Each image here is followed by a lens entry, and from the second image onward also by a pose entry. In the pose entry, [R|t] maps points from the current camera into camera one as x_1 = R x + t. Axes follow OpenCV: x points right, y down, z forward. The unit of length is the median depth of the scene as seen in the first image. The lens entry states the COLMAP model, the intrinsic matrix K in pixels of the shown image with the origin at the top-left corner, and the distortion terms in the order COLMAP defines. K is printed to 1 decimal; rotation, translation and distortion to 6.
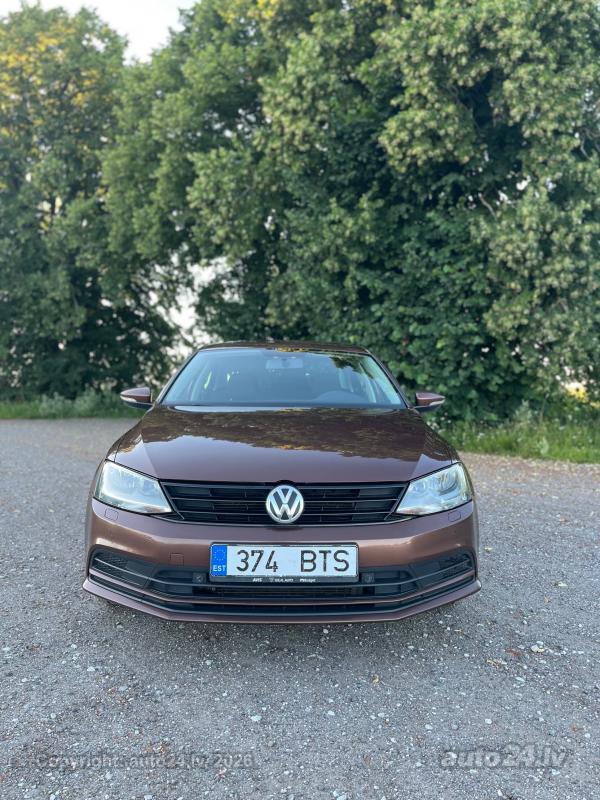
lens RADIAL K [[626.8, 0, 300.0], [0, 626.8, 400.0], [0, 0, 1]] dist [0.092251, -0.113168]
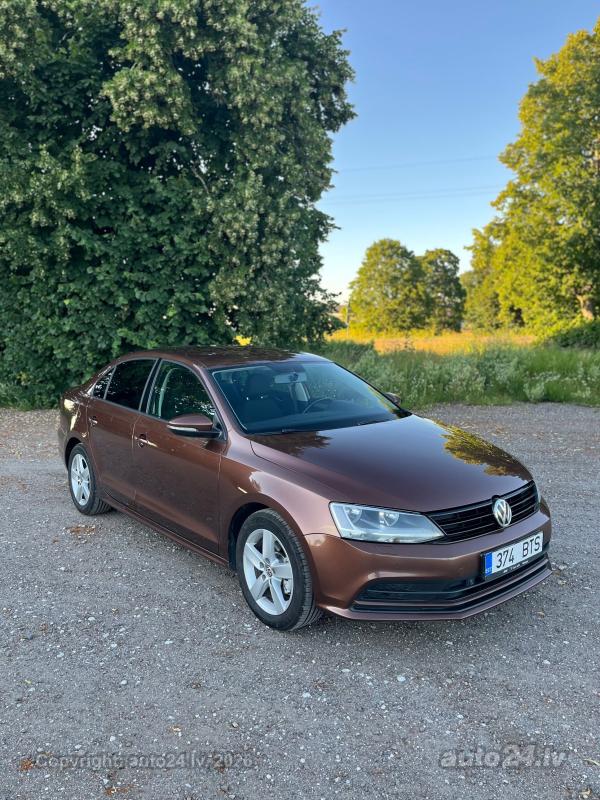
lens RADIAL K [[626.8, 0, 300.0], [0, 626.8, 400.0], [0, 0, 1]] dist [0.092251, -0.113168]
pose [[0.779397, -0.088388, 0.620264, -0.276278], [0.026952, 0.993812, 0.107753, -0.052998], [-0.625950, -0.067265, 0.776957, 0.058220]]
